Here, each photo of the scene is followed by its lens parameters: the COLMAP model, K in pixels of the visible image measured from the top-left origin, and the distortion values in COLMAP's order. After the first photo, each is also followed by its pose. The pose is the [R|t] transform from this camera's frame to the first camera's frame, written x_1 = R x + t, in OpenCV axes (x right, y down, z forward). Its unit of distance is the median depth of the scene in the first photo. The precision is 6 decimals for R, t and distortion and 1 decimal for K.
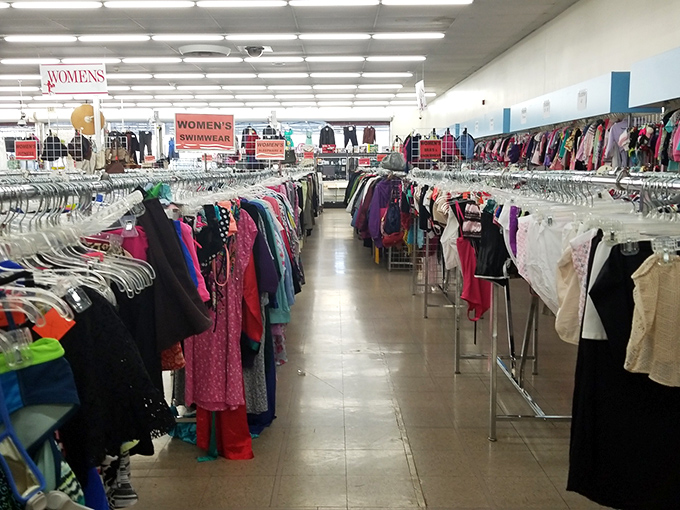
lens RADIAL K [[737.0, 0, 337.1], [0, 737.0, 261.7], [0, 0, 1]] dist [0.027062, 0.000000]
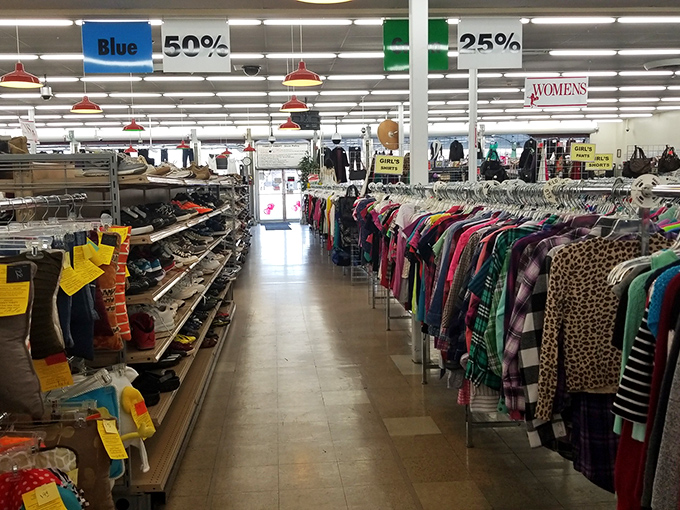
lens RADIAL K [[737.0, 0, 333.4], [0, 737.0, 252.6], [0, 0, 1]] dist [0.027062, 0.000000]
pose [[0.988673, -0.034444, 0.146076, -0.492709], [0.039703, 0.998658, -0.033242, -0.001416], [-0.144736, 0.038665, 0.988715, 0.023983]]
